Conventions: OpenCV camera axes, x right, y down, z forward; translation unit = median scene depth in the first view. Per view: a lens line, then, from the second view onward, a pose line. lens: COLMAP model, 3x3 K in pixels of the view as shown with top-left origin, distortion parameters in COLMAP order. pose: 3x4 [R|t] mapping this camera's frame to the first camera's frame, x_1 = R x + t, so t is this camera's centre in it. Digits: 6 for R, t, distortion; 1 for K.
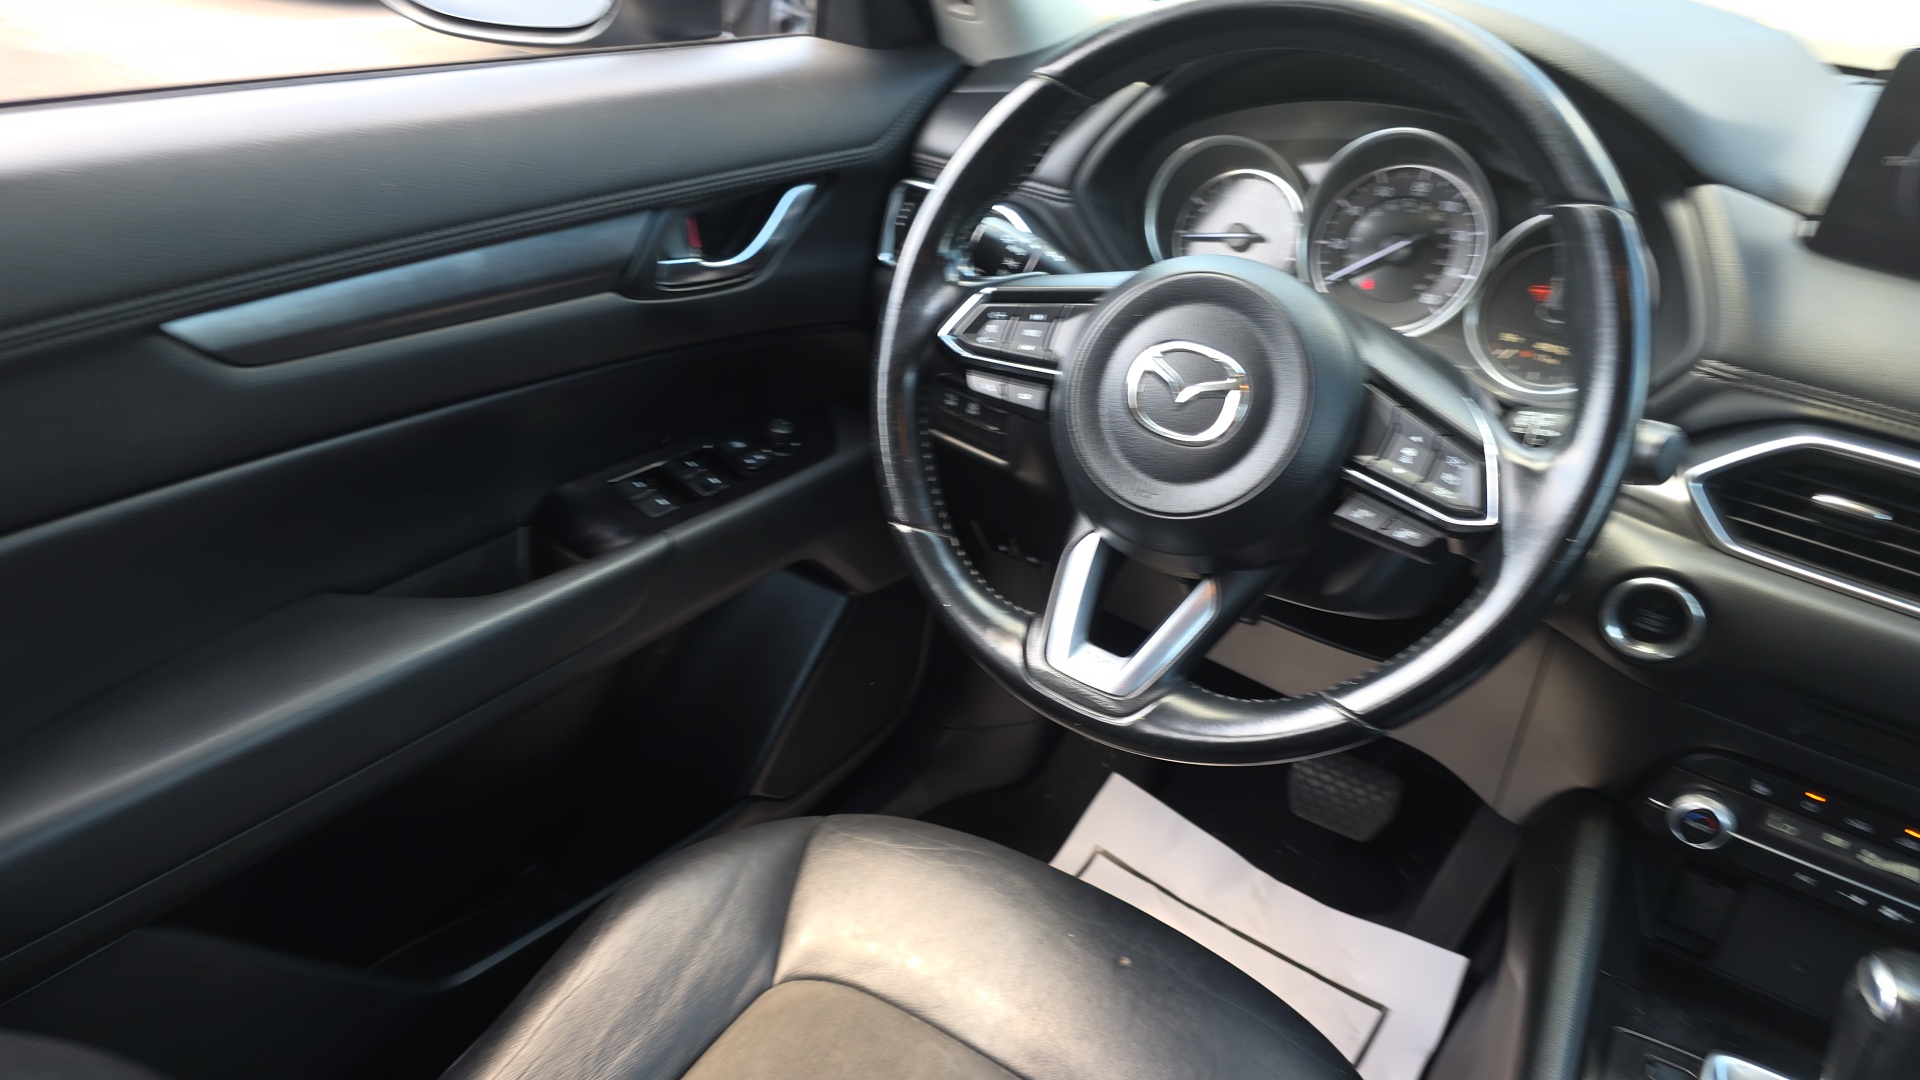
lens RADIAL K [[1312.3, 0, 913.9], [0, 1312.3, 620.6], [0, 0, 1]] dist [-0.000472, -0.004293]
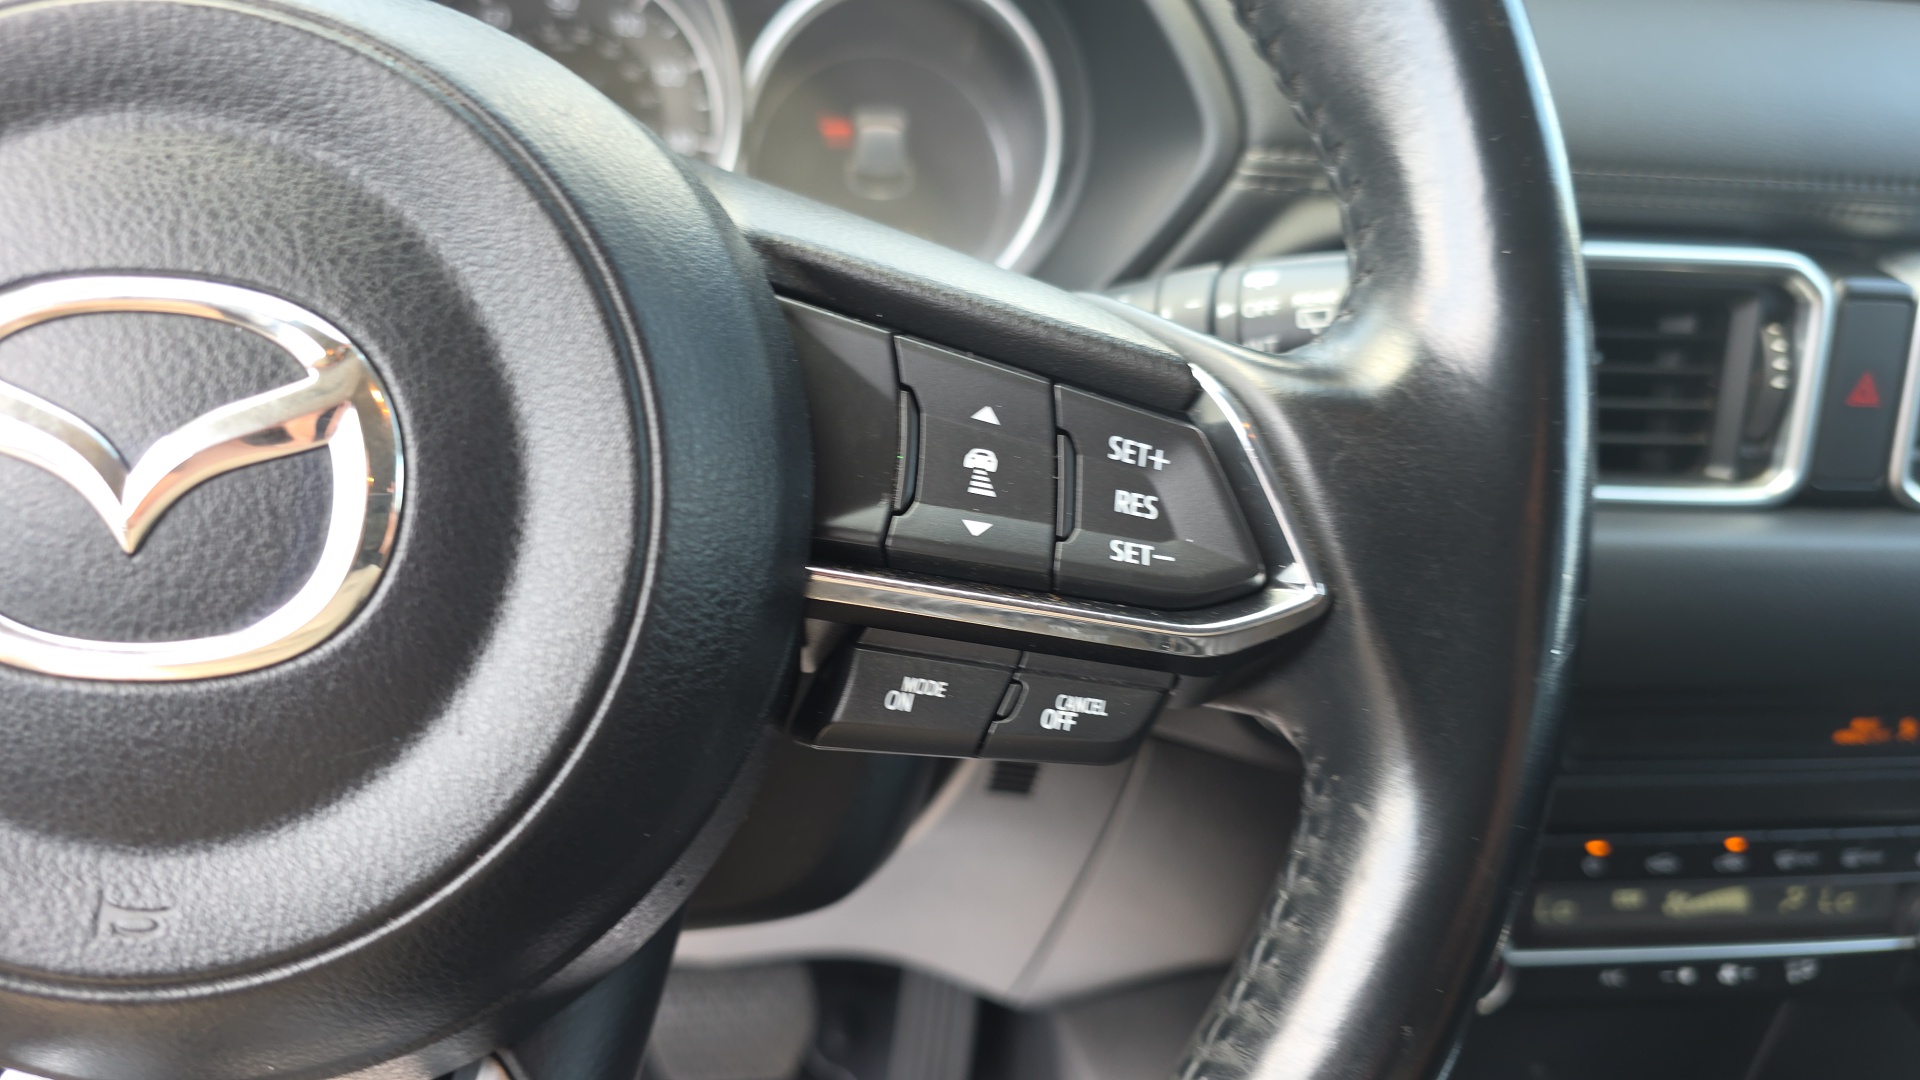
lens RADIAL K [[1369.2, 0, 919.5], [0, 1369.2, 543.7], [0, 0, 1]] dist [-0.000875, -0.040395]
pose [[0.766485, -0.290565, 0.572777, 0.148879], [0.353721, 0.935350, 0.001149, -0.098574], [-0.536081, 0.201722, 0.819711, 0.636148]]
